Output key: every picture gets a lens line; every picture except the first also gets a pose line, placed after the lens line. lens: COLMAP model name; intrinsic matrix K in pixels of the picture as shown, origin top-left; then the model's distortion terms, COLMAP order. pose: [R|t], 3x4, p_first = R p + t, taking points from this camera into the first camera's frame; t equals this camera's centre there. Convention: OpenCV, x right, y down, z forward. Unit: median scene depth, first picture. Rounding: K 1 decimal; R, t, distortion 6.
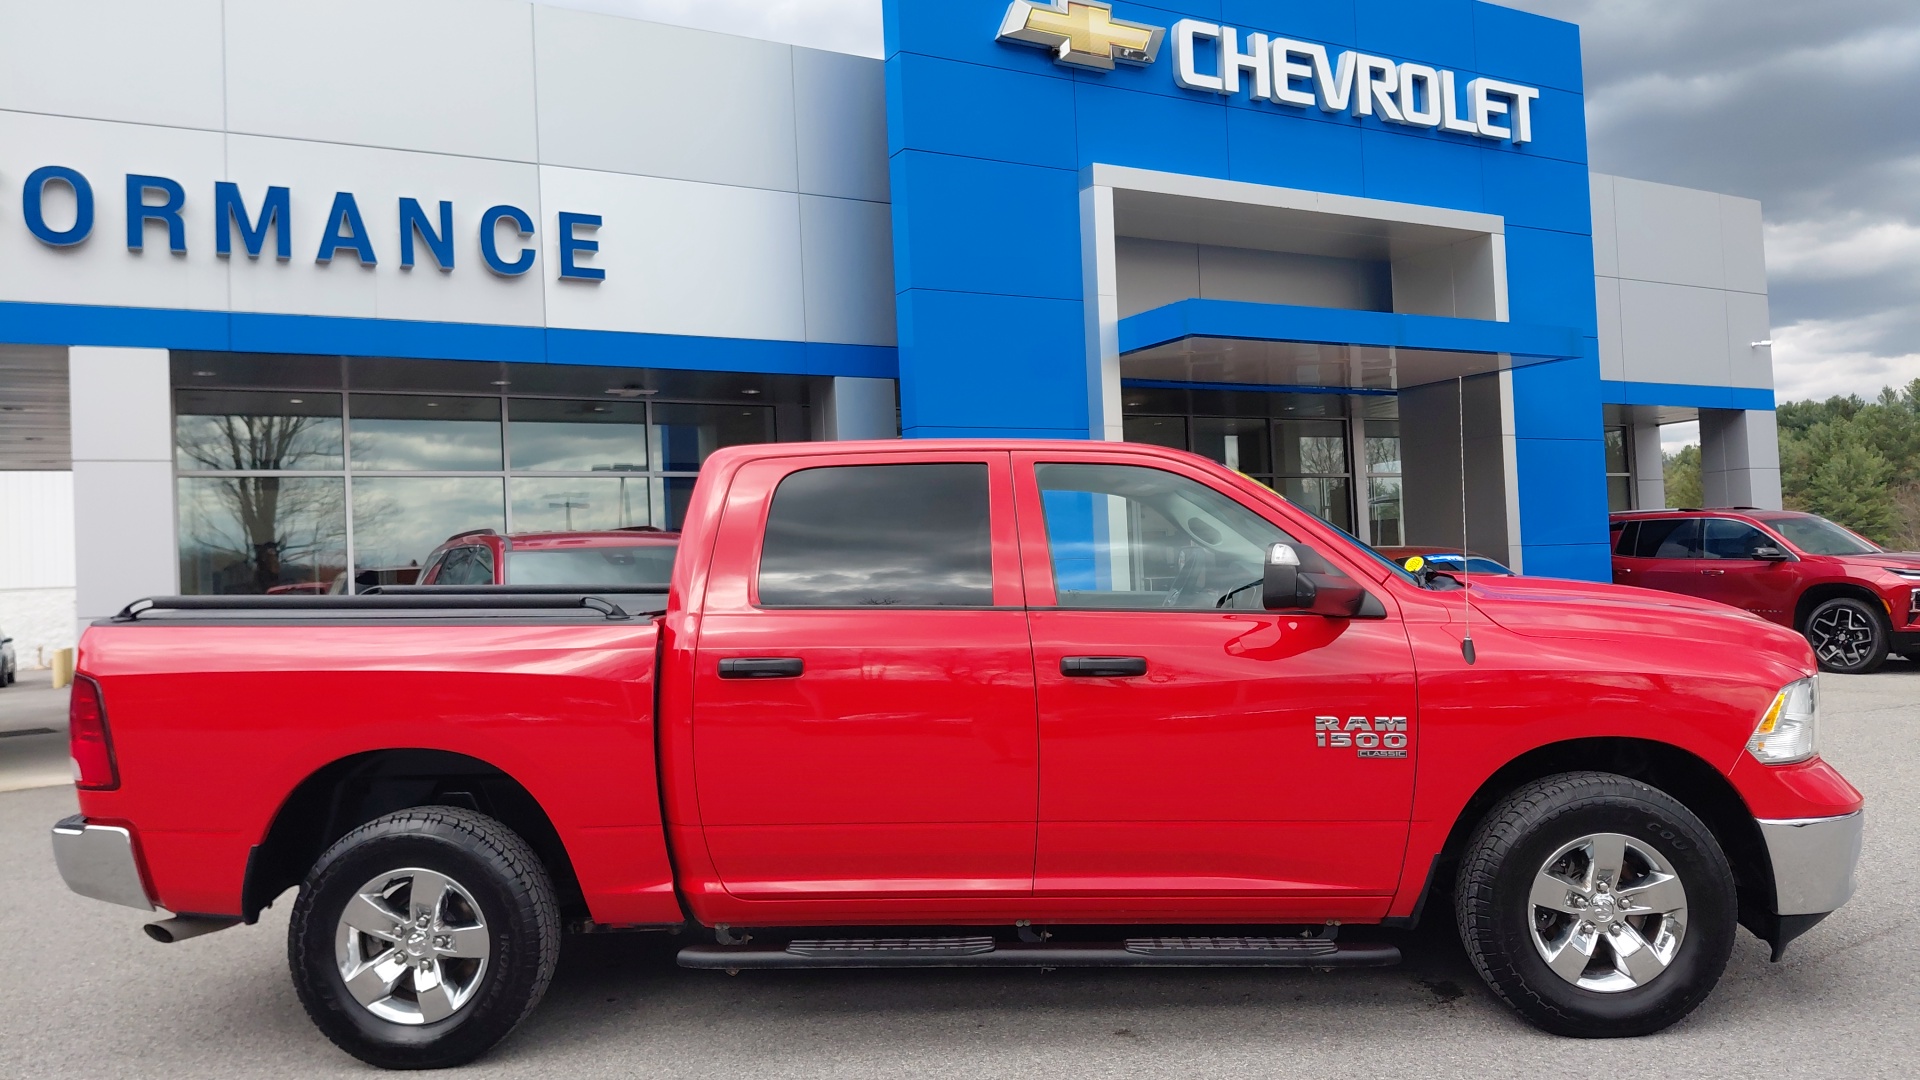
lens RADIAL K [[1407.7, 0, 960.0], [0, 1407.7, 540.0], [0, 0, 1]] dist [0.095874, -0.197280]
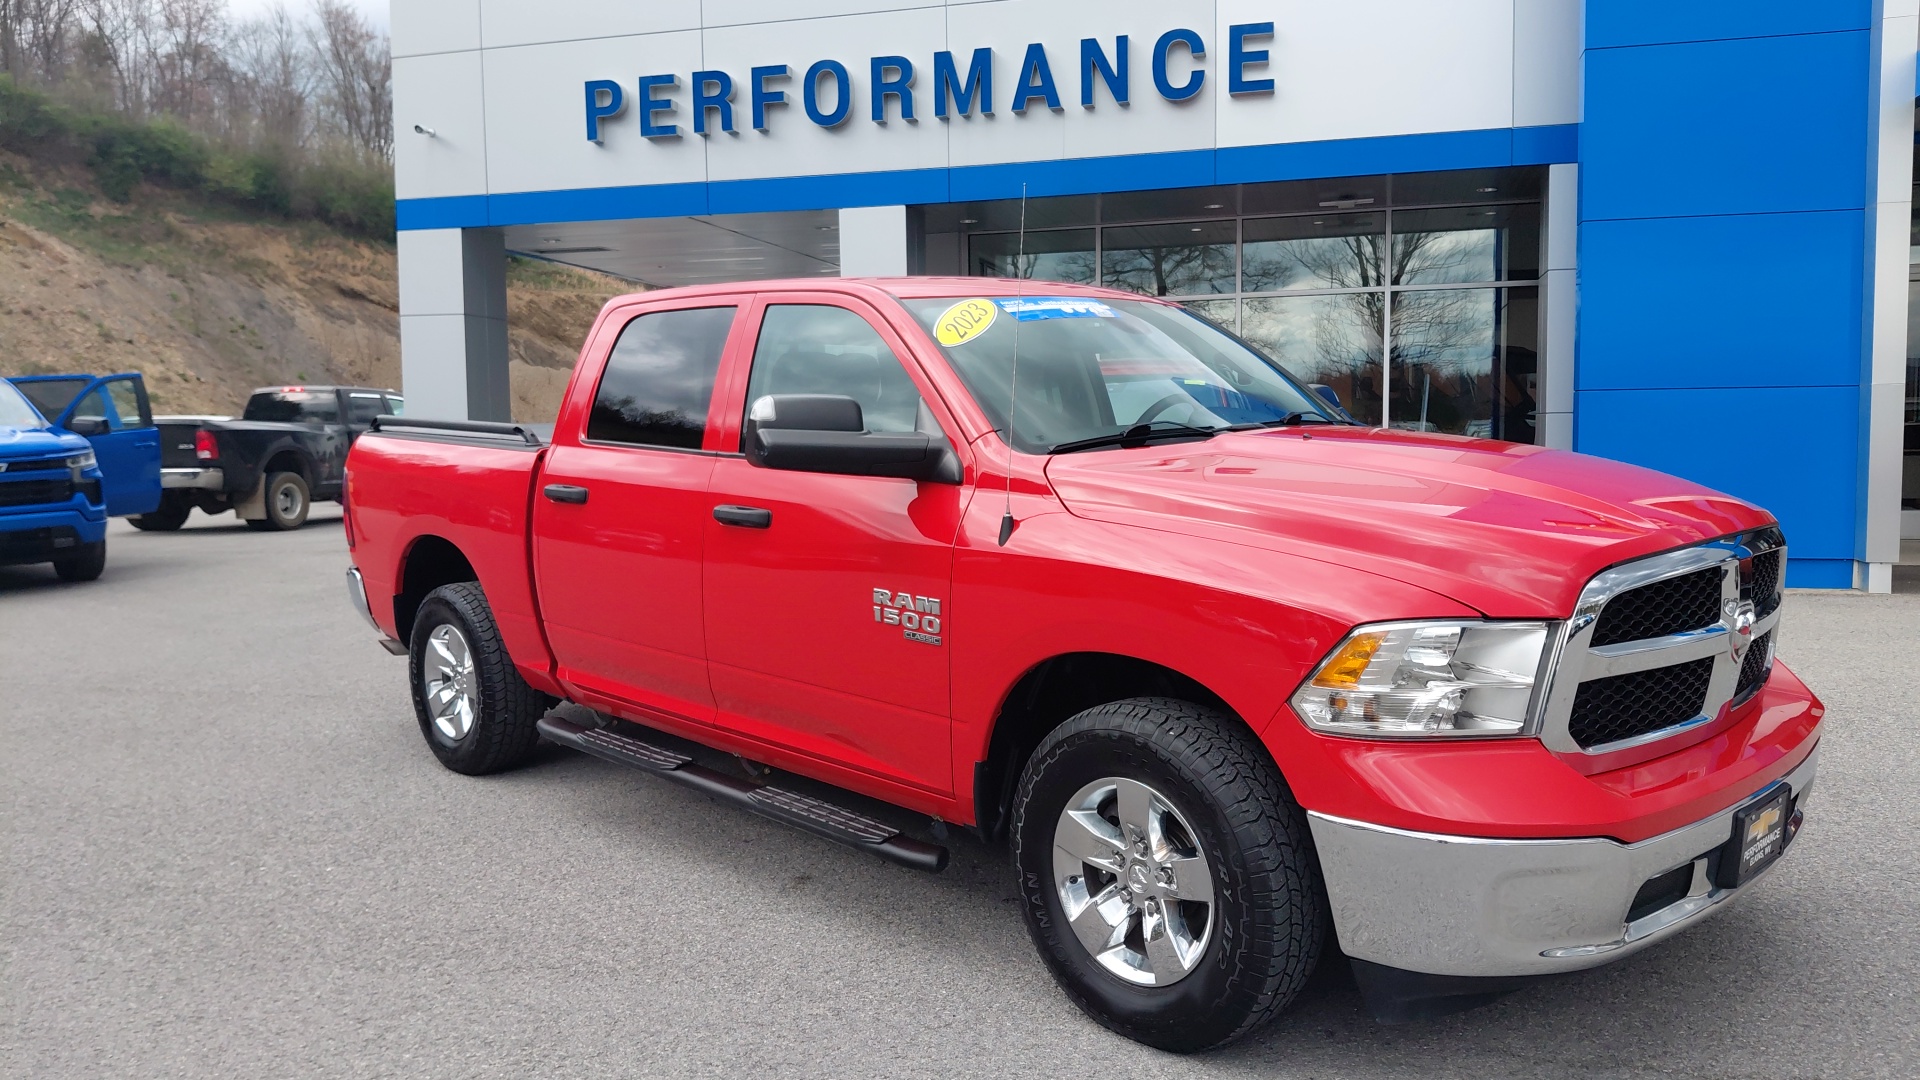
lens RADIAL K [[1373.4, 0, 968.0], [0, 1373.4, 559.7], [0, 0, 1]] dist [0.092131, -0.182154]
pose [[0.725309, 0.095271, -0.681800, 0.300644], [0.007514, 0.989223, 0.146222, -0.005771], [0.688383, -0.111180, 0.716776, 0.147829]]
